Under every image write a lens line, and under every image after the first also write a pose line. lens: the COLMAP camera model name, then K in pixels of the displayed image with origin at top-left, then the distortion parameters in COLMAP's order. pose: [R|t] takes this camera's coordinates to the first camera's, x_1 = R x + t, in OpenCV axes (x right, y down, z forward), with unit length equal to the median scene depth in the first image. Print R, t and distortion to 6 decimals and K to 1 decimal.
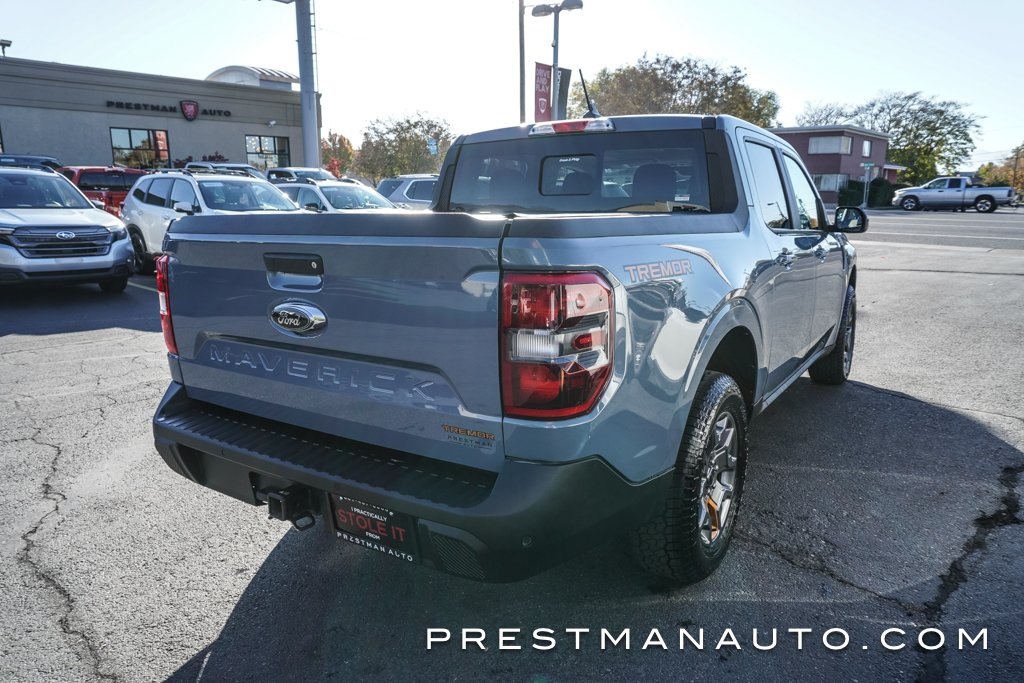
lens RADIAL K [[699.6, 0, 509.0], [0, 699.6, 336.6], [0, 0, 1]] dist [-0.036977, 0.037438]
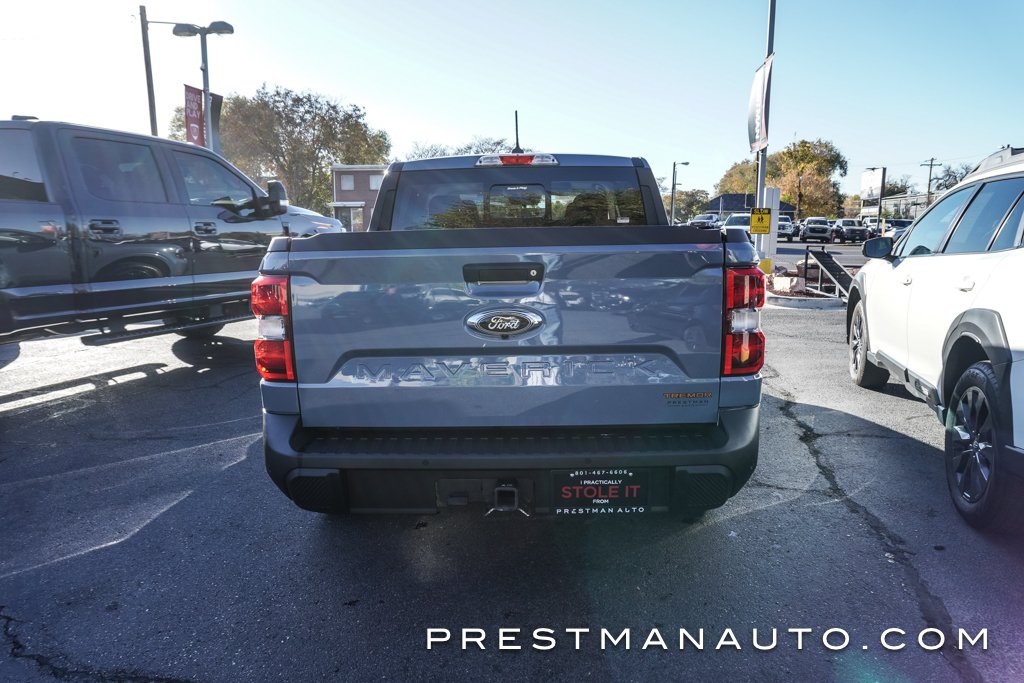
lens RADIAL K [[699.6, 0, 529.4], [0, 699.6, 330.0], [0, 0, 1]] dist [-0.036977, 0.037438]
pose [[0.848715, -0.079167, 0.522892, -0.077893], [0.108044, 0.993834, -0.024899, 0.001482], [-0.517696, 0.077628, 0.852035, 0.003852]]
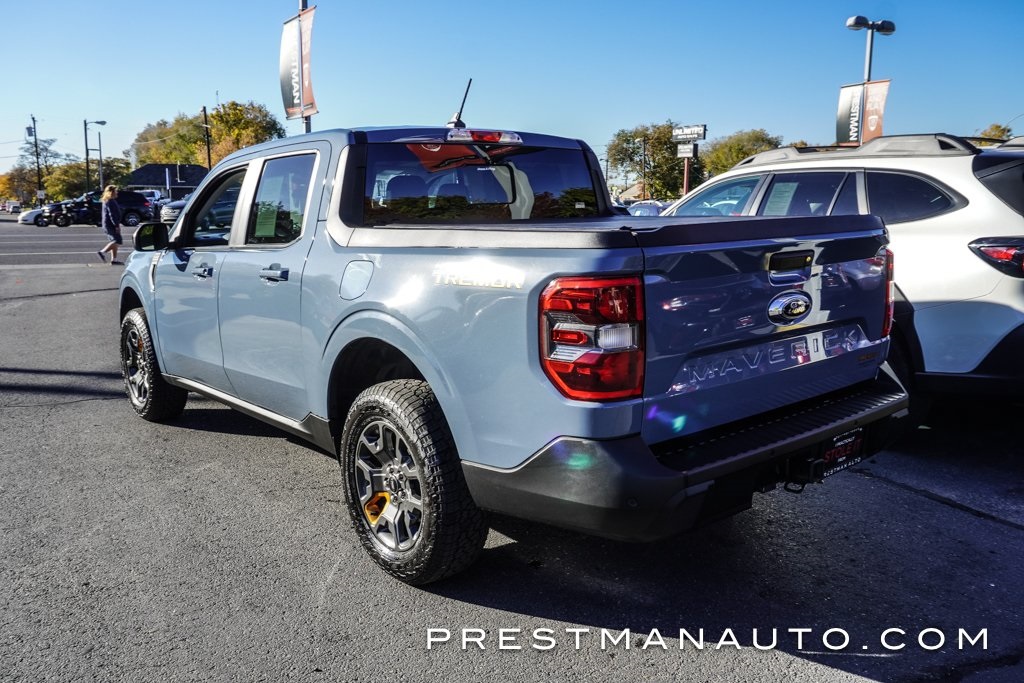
lens RADIAL K [[869.6, 0, 499.0], [0, 869.6, 316.4], [0, 0, 1]] dist [-0.018692, -0.011259]
pose [[0.282318, -0.125008, 0.951141, -0.168657], [0.194681, 0.978309, 0.070793, -0.019697], [-0.939359, 0.165183, 0.300531, 0.096885]]
